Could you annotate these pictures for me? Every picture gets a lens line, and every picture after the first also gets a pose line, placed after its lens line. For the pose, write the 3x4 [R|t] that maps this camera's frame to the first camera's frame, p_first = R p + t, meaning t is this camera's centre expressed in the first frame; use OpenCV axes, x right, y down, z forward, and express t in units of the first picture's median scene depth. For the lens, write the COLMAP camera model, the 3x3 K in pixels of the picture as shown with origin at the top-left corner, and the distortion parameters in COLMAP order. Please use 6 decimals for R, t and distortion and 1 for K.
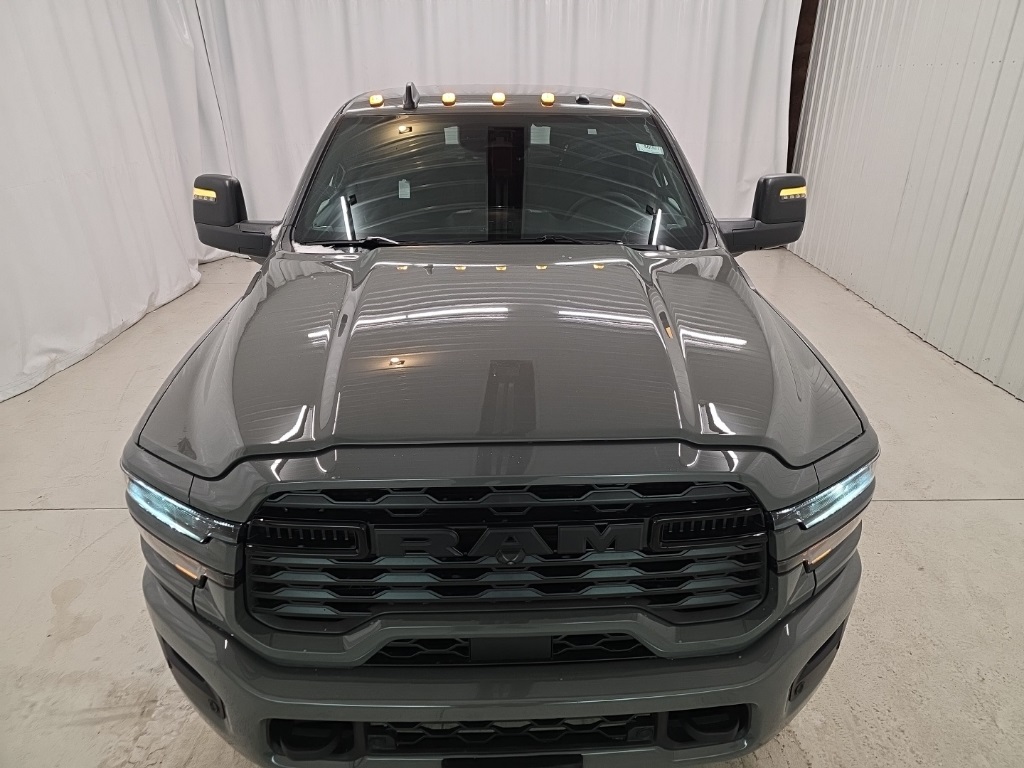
lens RADIAL K [[693.2, 0, 509.1], [0, 693.2, 375.7], [0, 0, 1]] dist [0.045987, -0.037234]
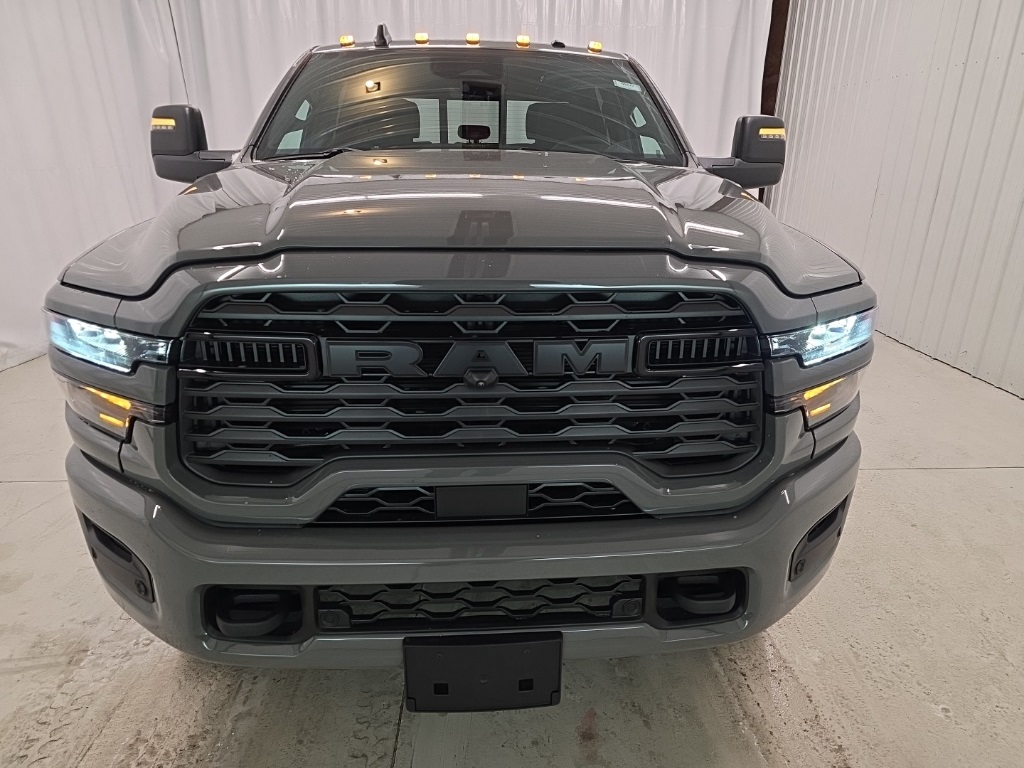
lens RADIAL K [[693.2, 0, 512.1], [0, 693.2, 389.7], [0, 0, 1]] dist [0.045987, -0.037234]
pose [[0.999362, 0.000303, 0.035705, 0.008661], [0.002236, 0.997470, -0.071059, 0.275268], [-0.035637, 0.071093, 0.996833, 0.092759]]
